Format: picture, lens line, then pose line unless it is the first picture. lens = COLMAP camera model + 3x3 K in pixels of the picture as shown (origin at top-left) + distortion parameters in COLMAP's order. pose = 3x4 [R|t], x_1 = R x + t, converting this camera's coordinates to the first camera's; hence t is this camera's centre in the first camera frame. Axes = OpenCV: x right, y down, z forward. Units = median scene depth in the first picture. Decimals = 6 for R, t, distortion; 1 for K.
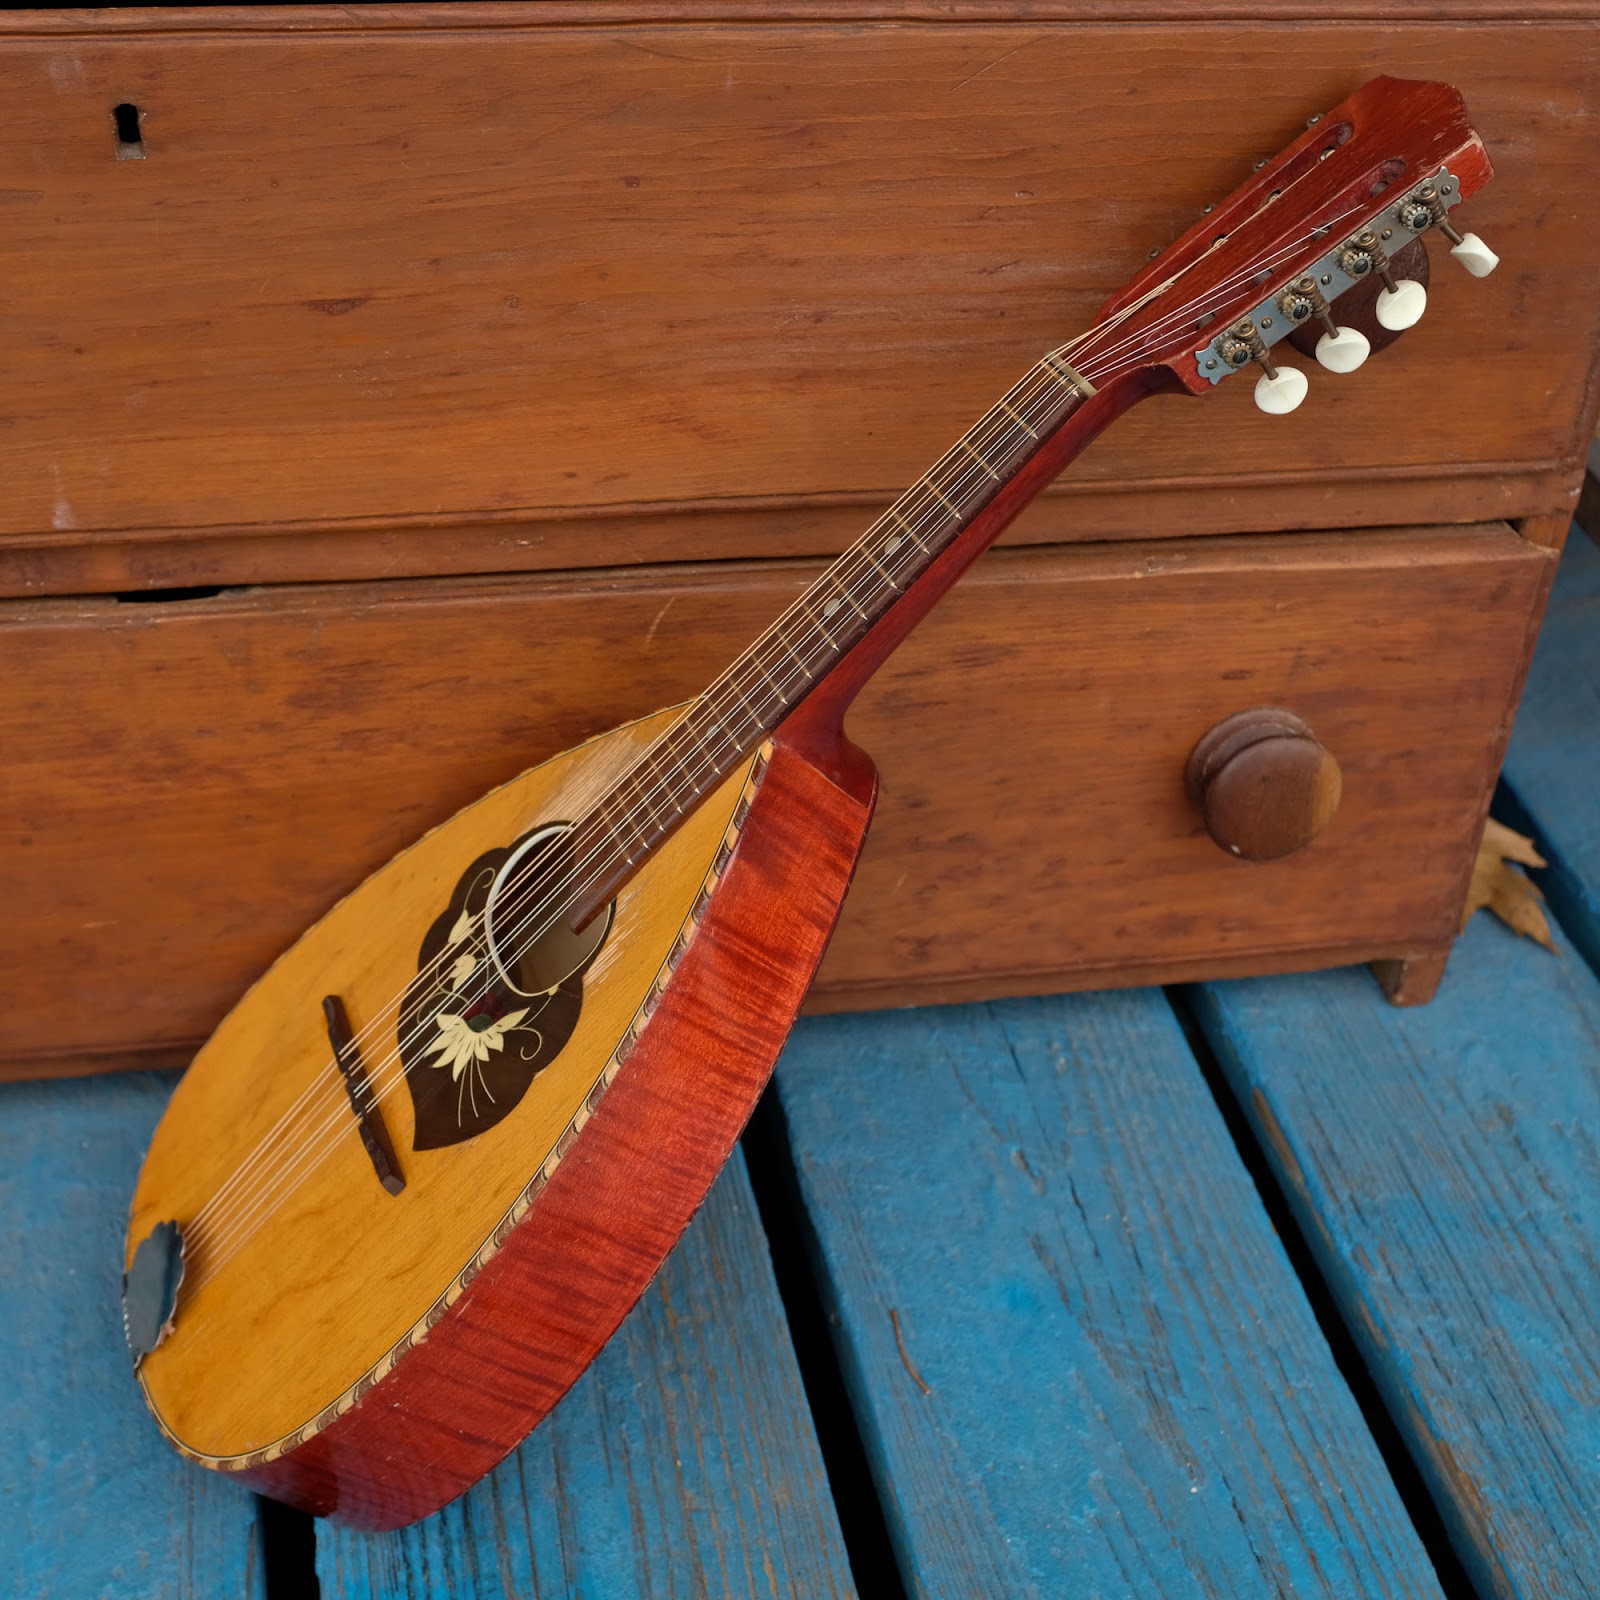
lens RADIAL K [[2405.2, 0, 800.0], [0, 2405.2, 800.0], [0, 0, 1]] dist [-0.102938, 0.075953]
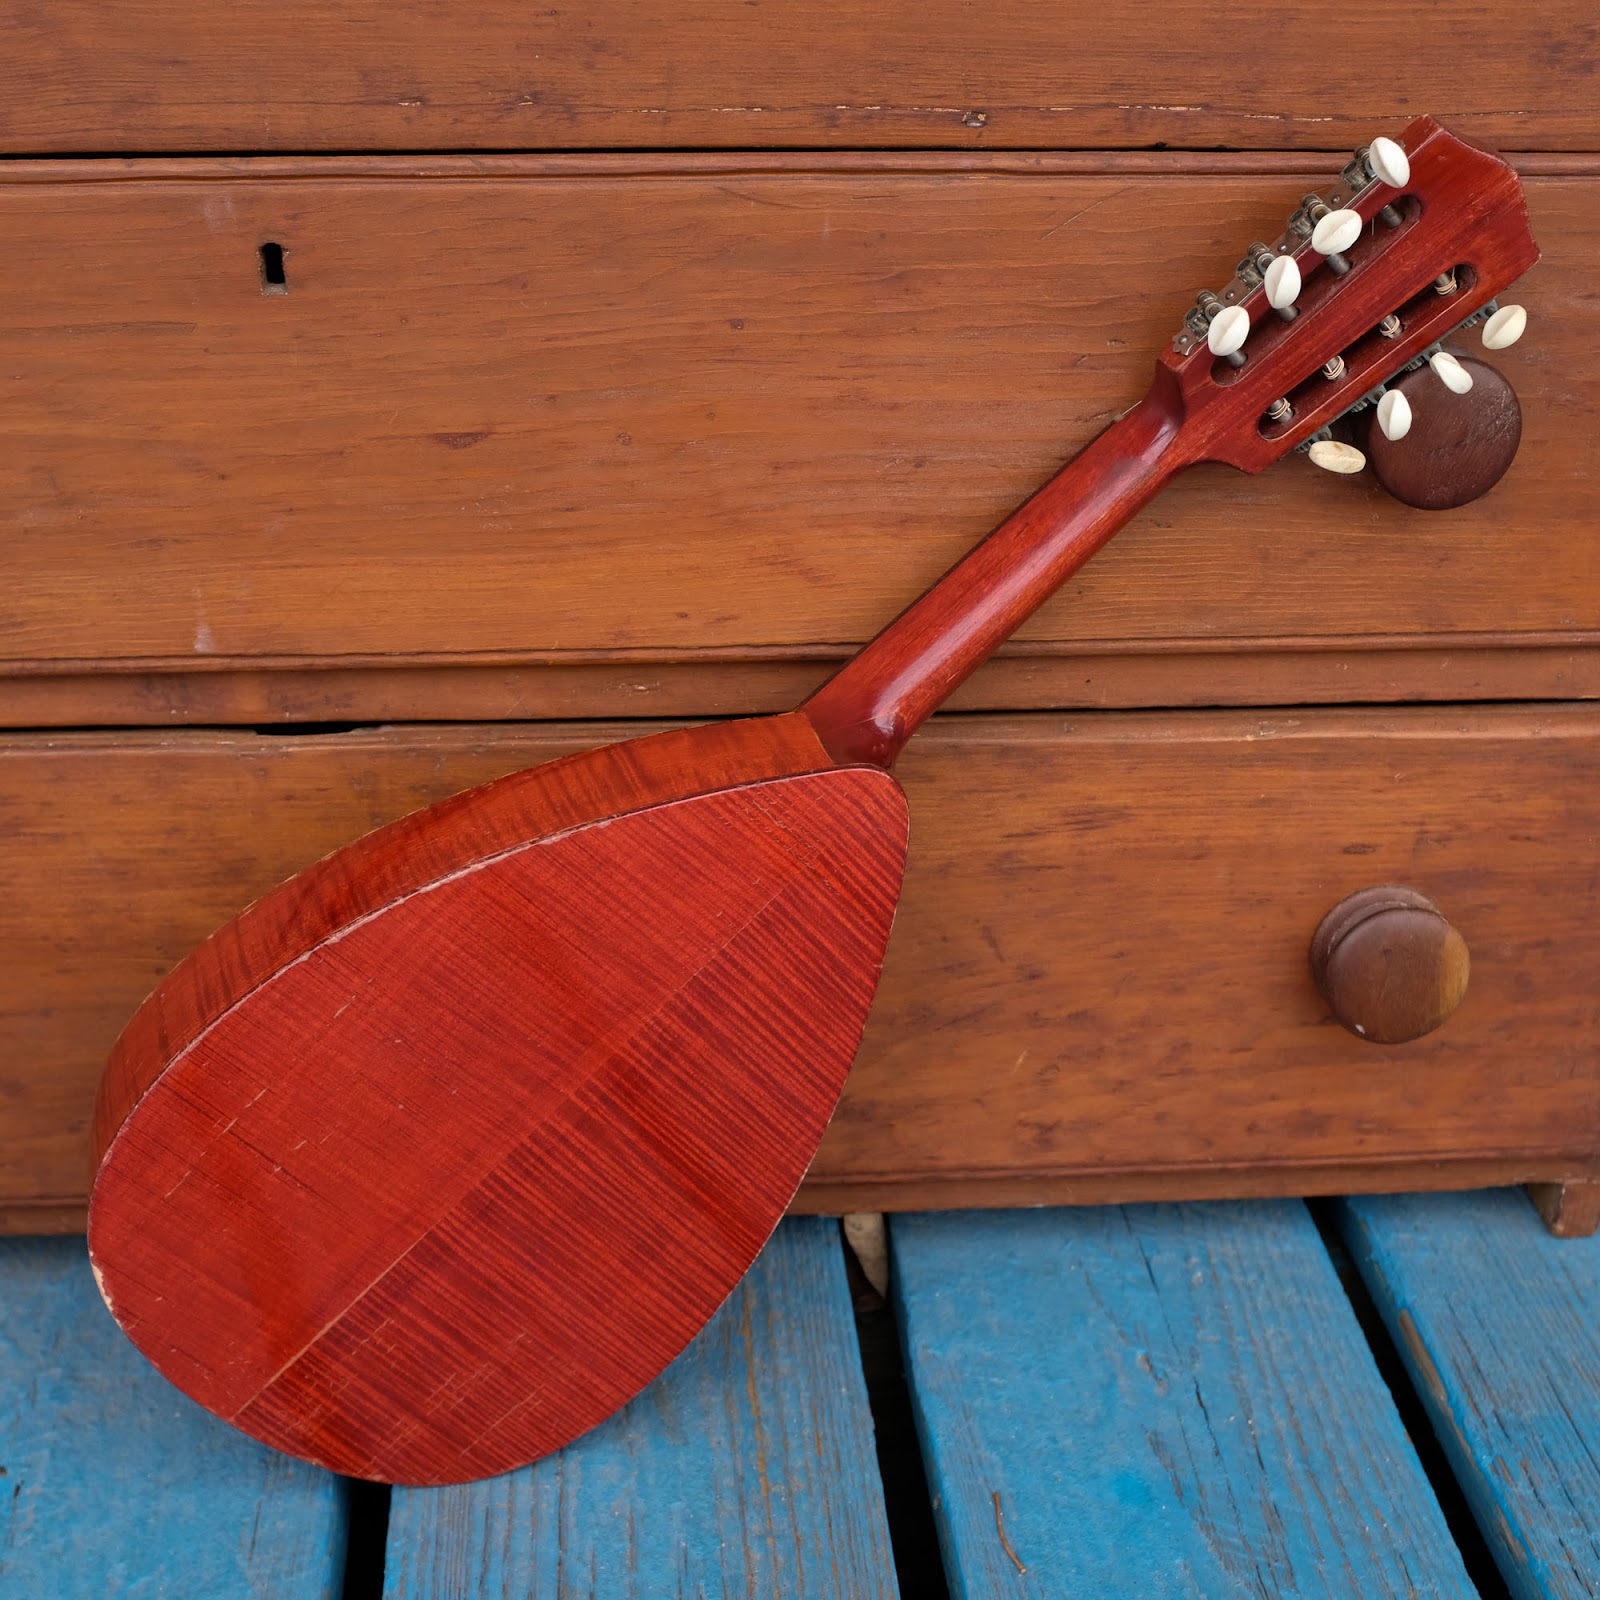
lens RADIAL K [[2405.2, 0, 800.0], [0, 2405.2, 800.0], [0, 0, 1]] dist [-0.102938, 0.075953]
pose [[0.991897, 0.012073, -0.126473, 0.085721], [-0.036004, 0.981376, -0.188691, 0.134743], [0.121839, 0.191716, 0.973858, 0.004320]]
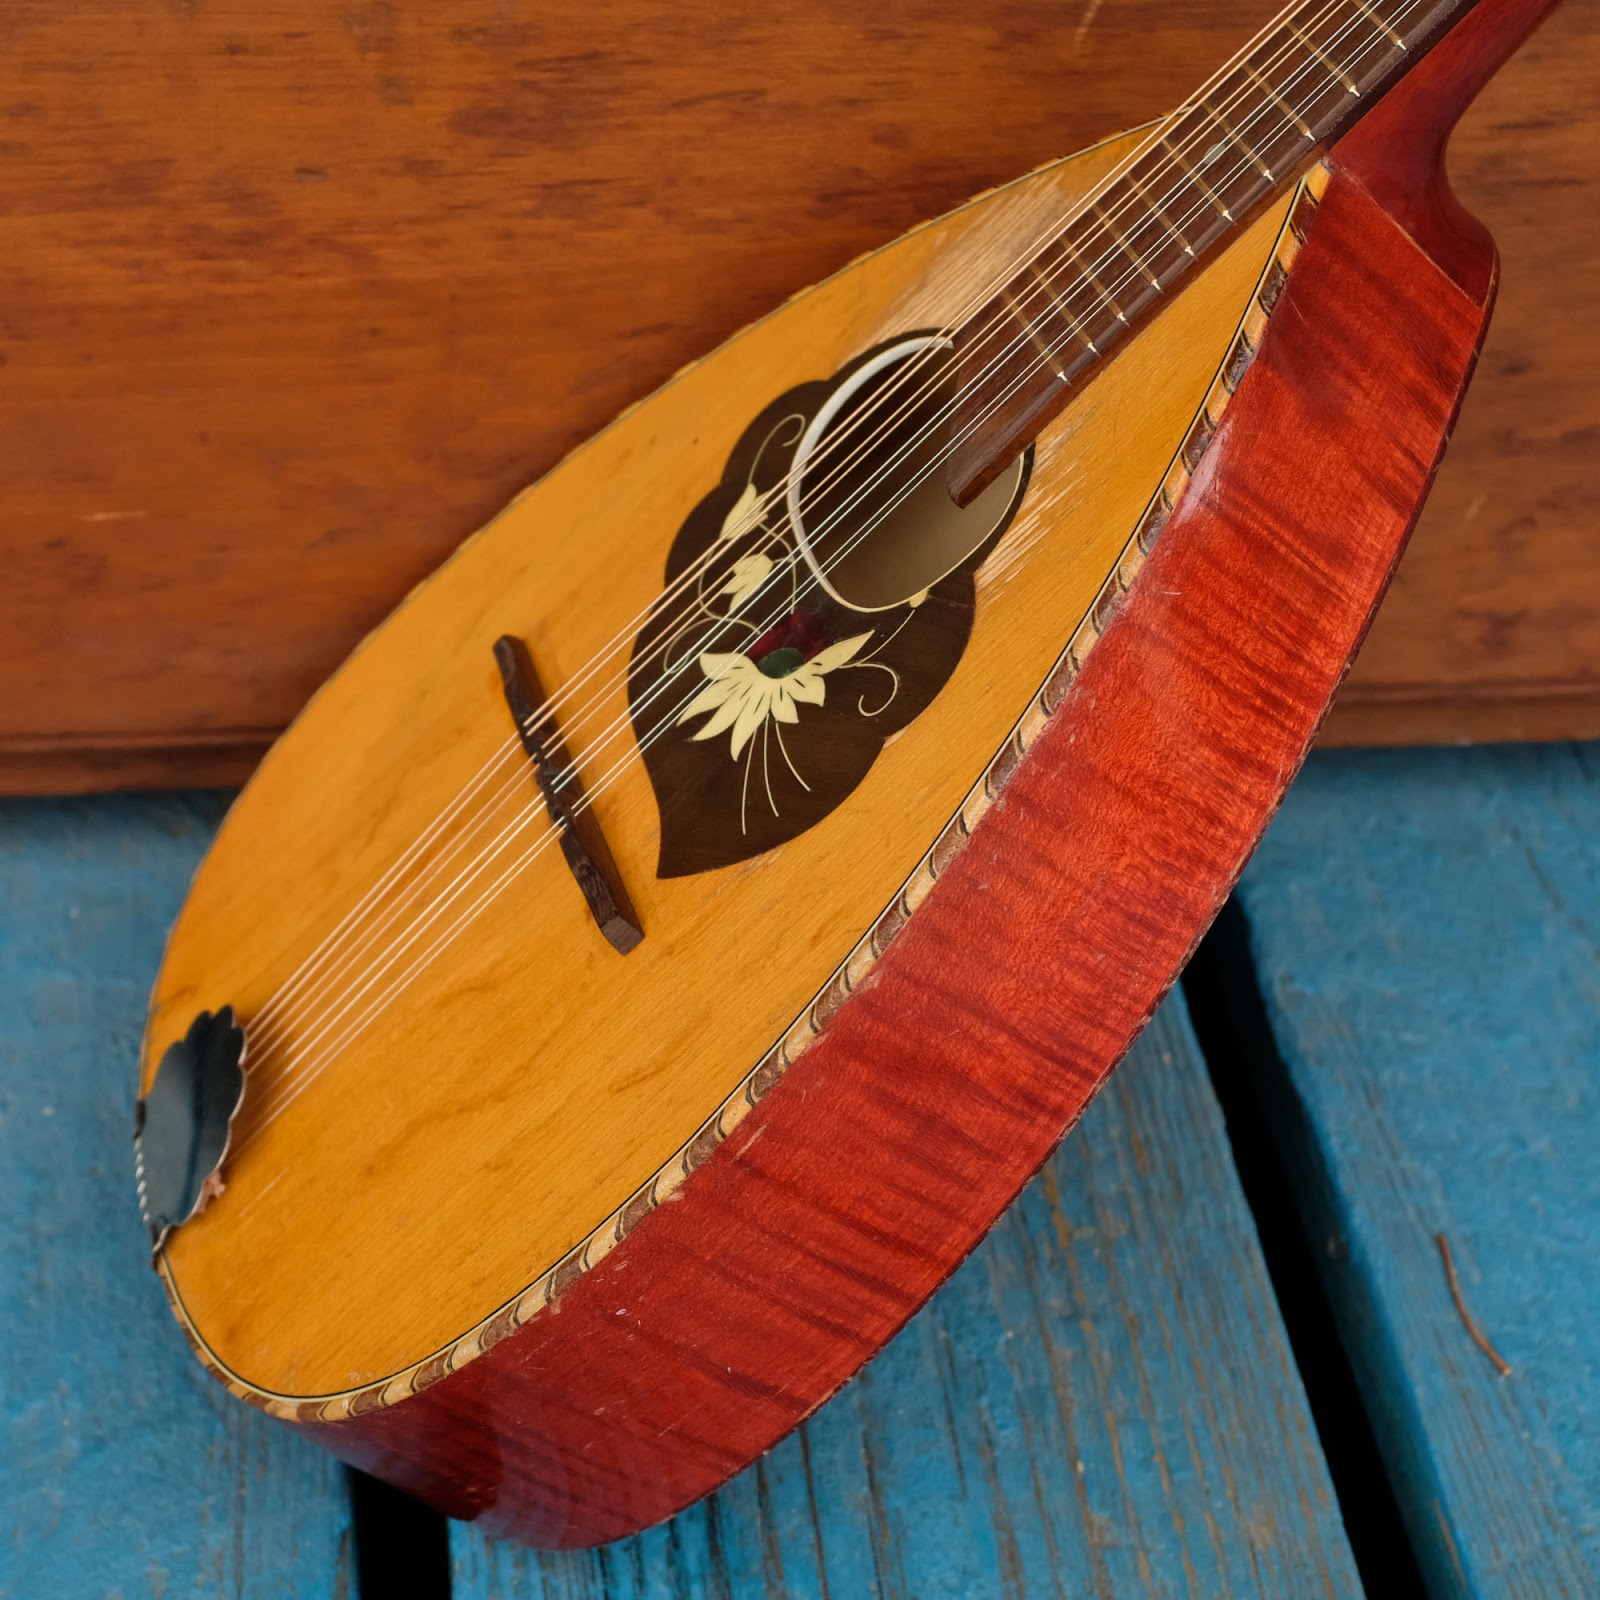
lens RADIAL K [[3473.5, 0, 800.0], [0, 3473.5, 800.0], [0, 0, 1]] dist [-0.100856, -0.085276]
pose [[0.996307, 0.038627, -0.076684, -0.060905], [-0.035699, 0.998594, 0.039198, 0.087709], [0.078090, -0.036316, 0.996285, 0.171325]]
